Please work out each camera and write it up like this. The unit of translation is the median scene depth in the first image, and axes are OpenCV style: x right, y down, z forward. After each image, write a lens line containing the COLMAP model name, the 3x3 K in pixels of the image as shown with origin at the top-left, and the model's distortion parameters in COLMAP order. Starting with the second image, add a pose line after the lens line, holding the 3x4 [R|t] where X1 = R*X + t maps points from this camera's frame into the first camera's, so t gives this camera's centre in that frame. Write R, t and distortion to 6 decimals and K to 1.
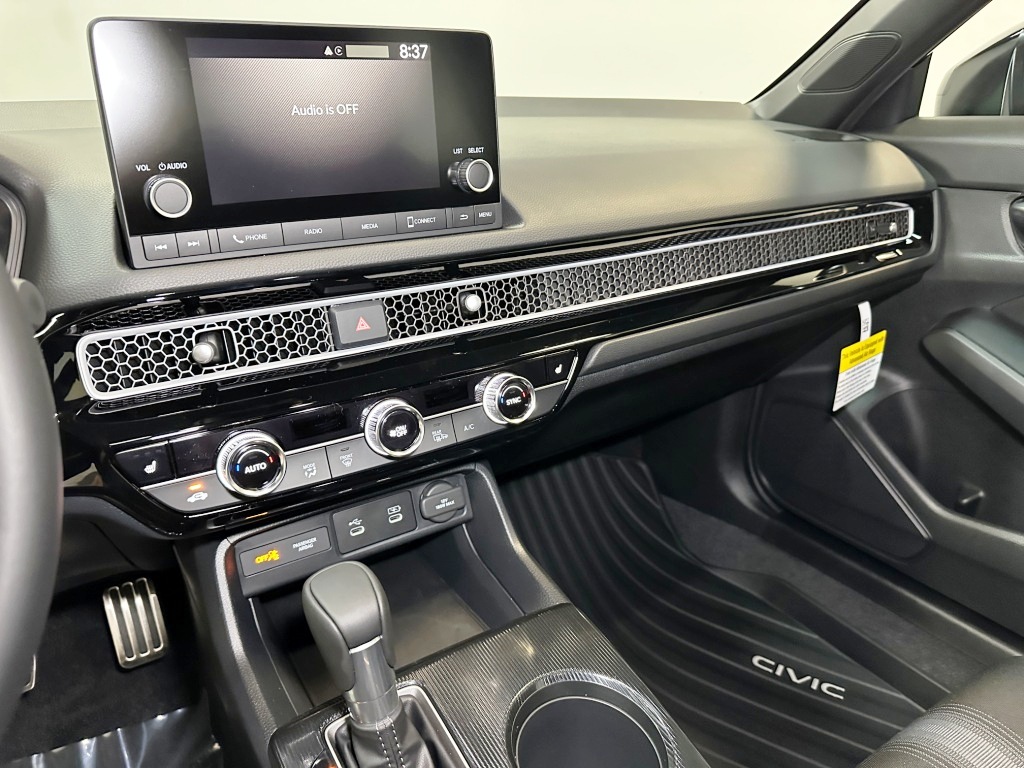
lens RADIAL K [[721.4, 0, 512.0], [0, 721.4, 384.0], [0, 0, 1]] dist [0.073778, -0.074587]
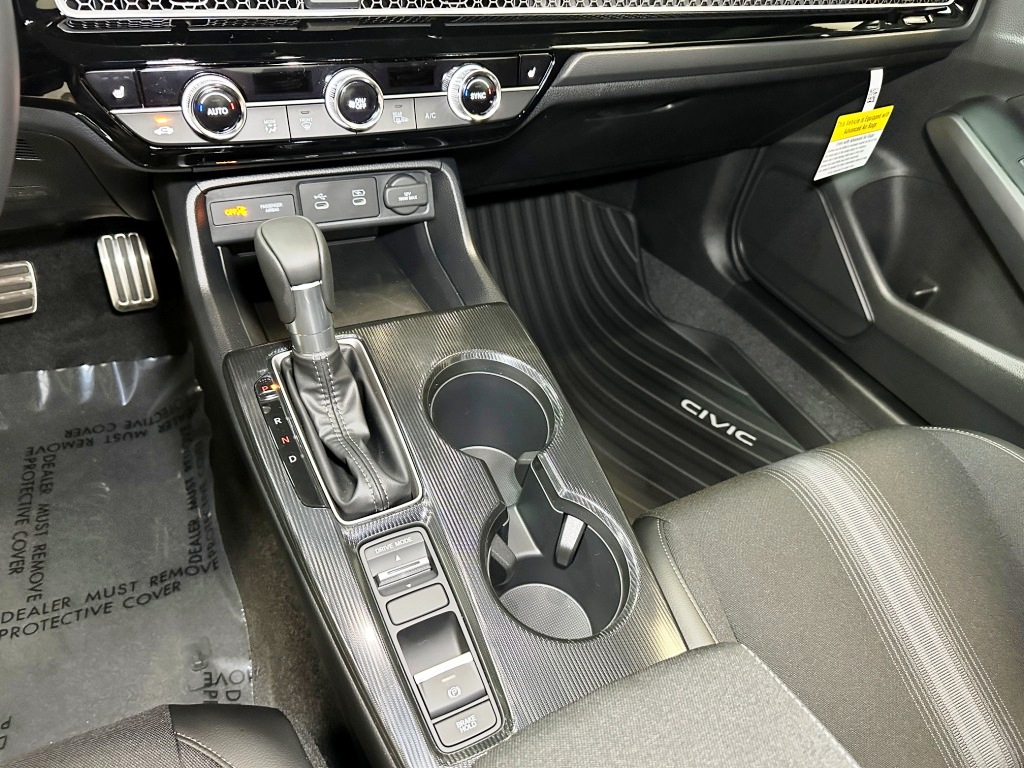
lens RADIAL K [[735.5, 0, 512.0], [0, 735.5, 384.0], [0, 0, 1]] dist [0.023310, -0.028909]
pose [[0.986472, 0.163563, 0.010938, 0.086989], [-0.158388, 0.933810, 0.320799, 0.051640], [0.042257, -0.318192, 0.947084, -0.088609]]
